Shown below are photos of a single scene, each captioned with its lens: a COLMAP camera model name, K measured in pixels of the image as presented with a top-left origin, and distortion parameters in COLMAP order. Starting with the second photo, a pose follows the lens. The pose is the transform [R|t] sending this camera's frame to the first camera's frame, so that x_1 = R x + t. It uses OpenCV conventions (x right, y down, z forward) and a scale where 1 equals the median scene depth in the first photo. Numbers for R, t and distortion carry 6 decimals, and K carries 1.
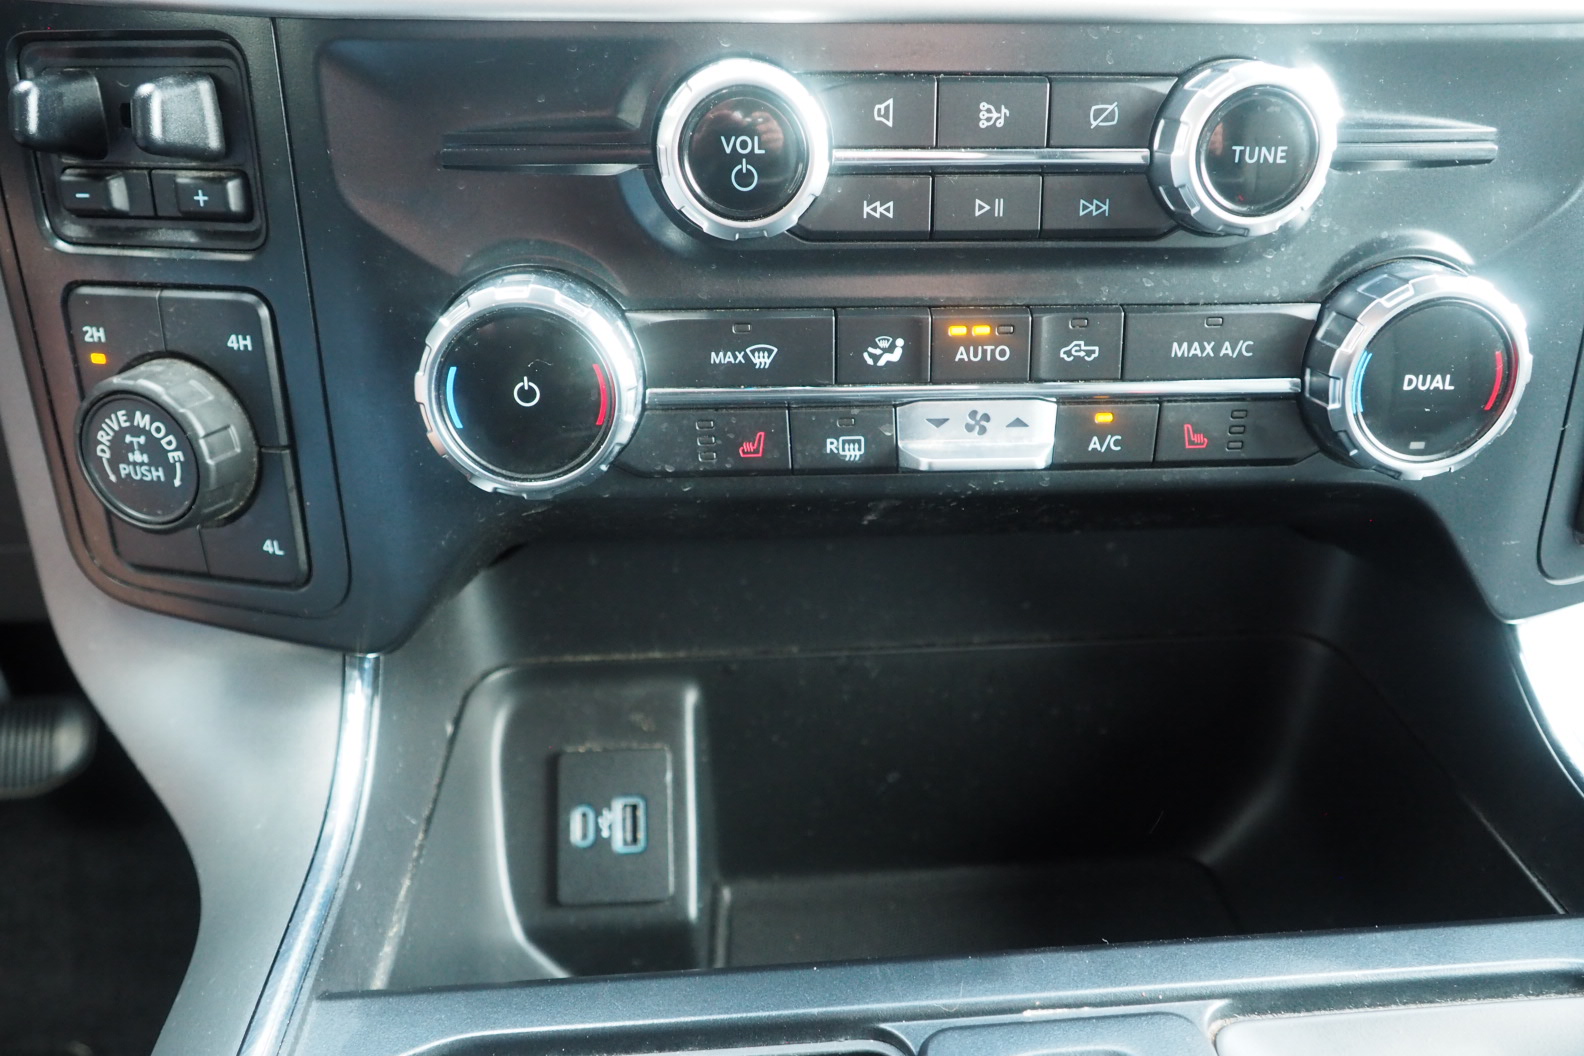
lens RADIAL K [[1186.1, 0, 792.0], [0, 1186.1, 528.0], [0, 0, 1]] dist [-0.024841, 0.000703]
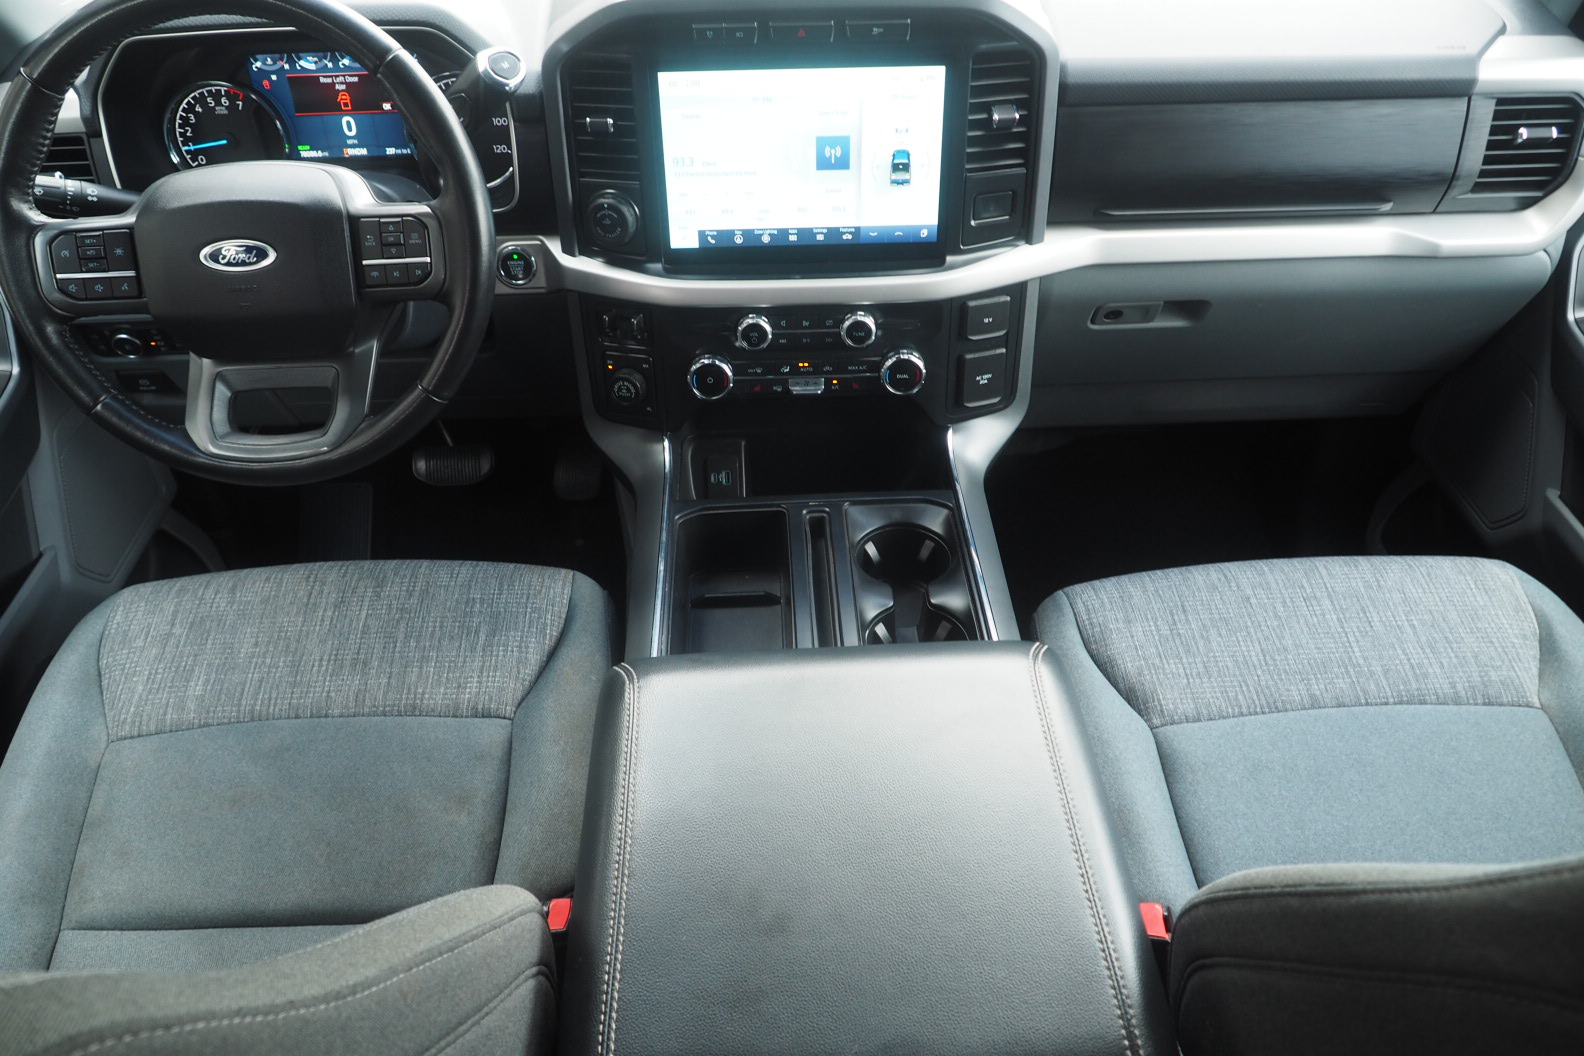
lens RADIAL K [[1147.9, 0, 792.0], [0, 1147.9, 528.0], [0, 0, 1]] dist [-0.017607, 0.002870]
pose [[0.999524, 0.006148, -0.030233, 0.241643], [0.000292, 0.978010, 0.208557, -0.473345], [0.030850, -0.208466, 0.977543, -3.495640]]
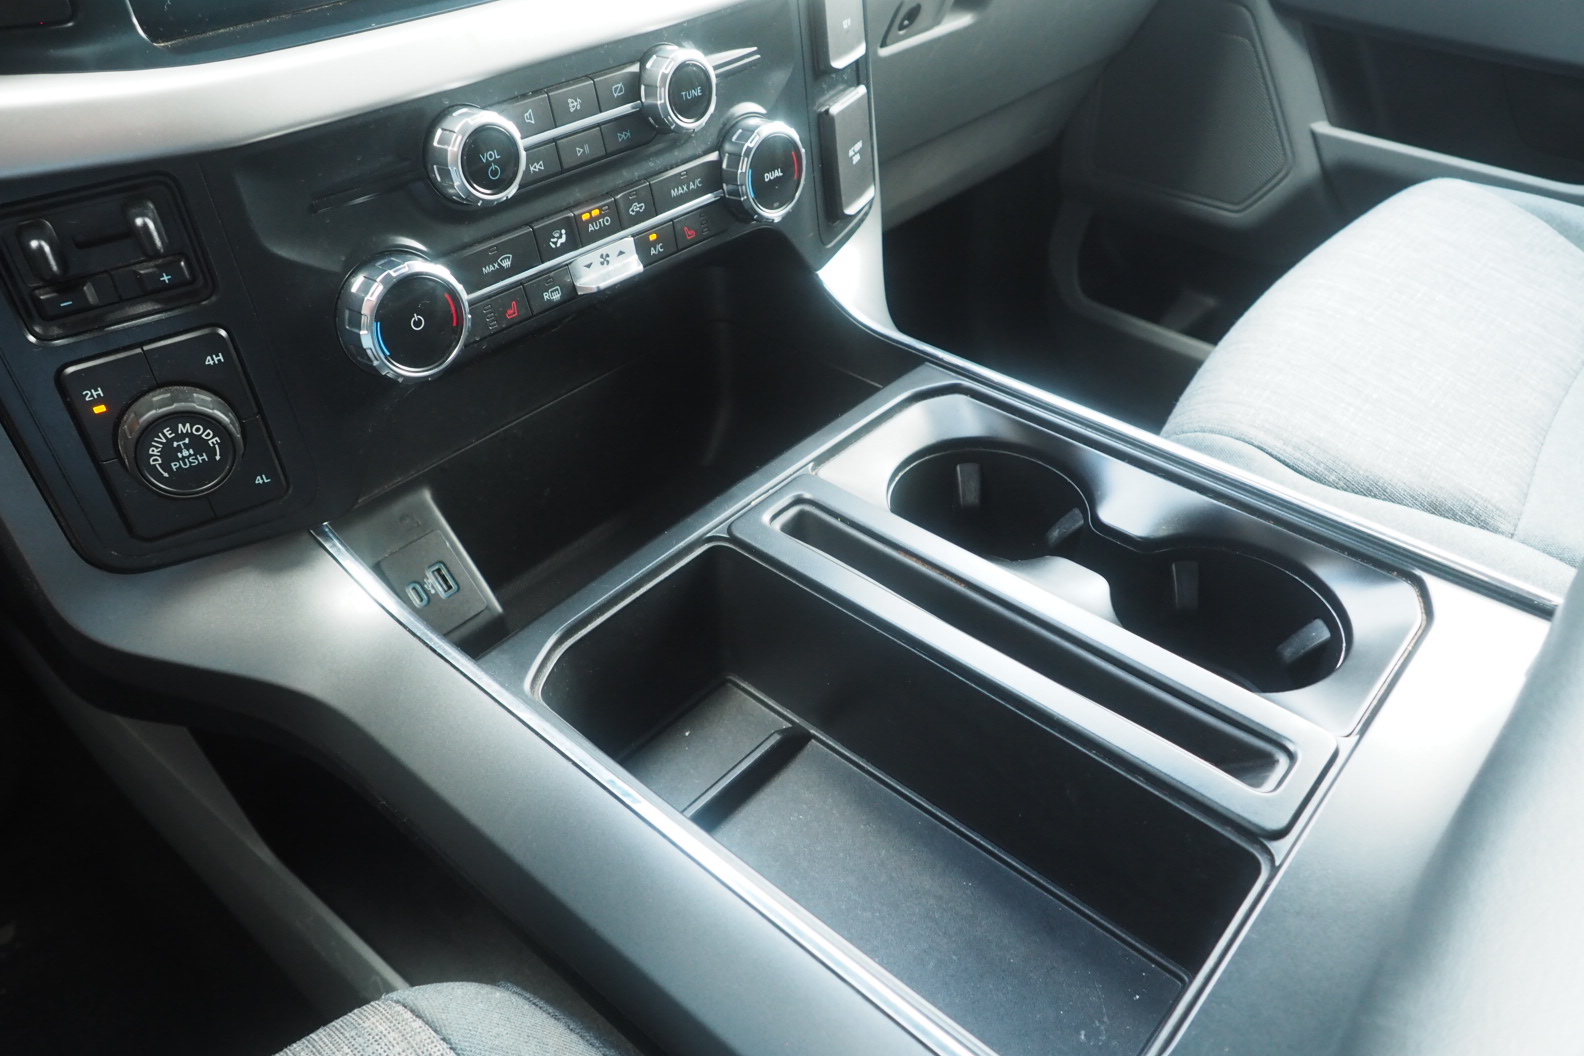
lens RADIAL K [[1137.3, 0, 793.0], [0, 1137.3, 532.8], [0, 0, 1]] dist [-0.024183, 0.004699]
pose [[0.708737, -0.447417, 0.545445, -0.846783], [0.332769, 0.893766, 0.300746, -0.147307], [-0.622058, -0.031643, 0.782331, -0.660894]]
